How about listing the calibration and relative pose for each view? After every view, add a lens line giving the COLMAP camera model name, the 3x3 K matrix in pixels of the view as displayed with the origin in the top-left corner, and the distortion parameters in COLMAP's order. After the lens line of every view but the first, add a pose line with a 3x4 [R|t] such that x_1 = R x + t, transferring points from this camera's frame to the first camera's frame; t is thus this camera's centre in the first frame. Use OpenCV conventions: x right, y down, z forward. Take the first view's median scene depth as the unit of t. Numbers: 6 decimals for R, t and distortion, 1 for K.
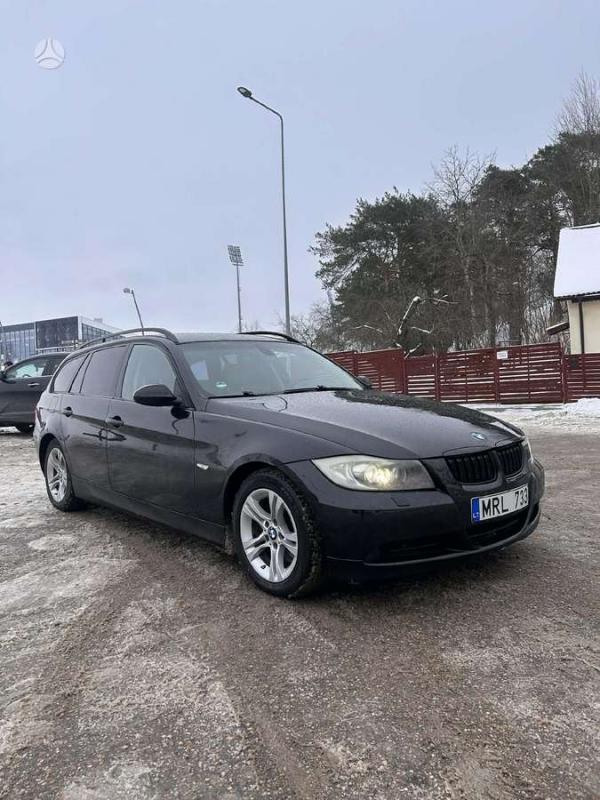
lens RADIAL K [[603.4, 0, 300.0], [0, 603.4, 400.0], [0, 0, 1]] dist [0.026686, -0.005972]
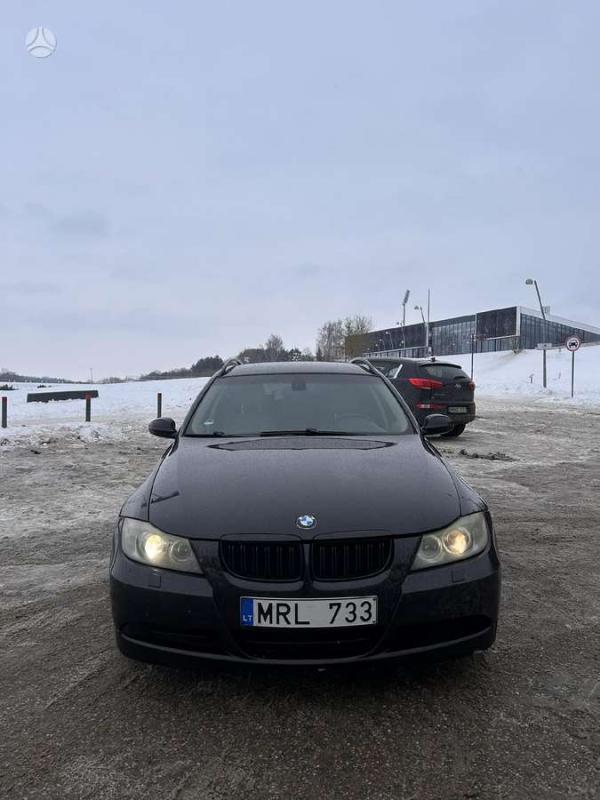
lens RADIAL K [[603.4, 0, 300.0], [0, 603.4, 400.0], [0, 0, 1]] dist [0.026686, -0.005972]
pose [[0.757654, 0.053641, -0.650448, 0.843581], [-0.041268, 0.998560, 0.034279, -0.136025], [0.651350, 0.000871, 0.758777, 0.402413]]
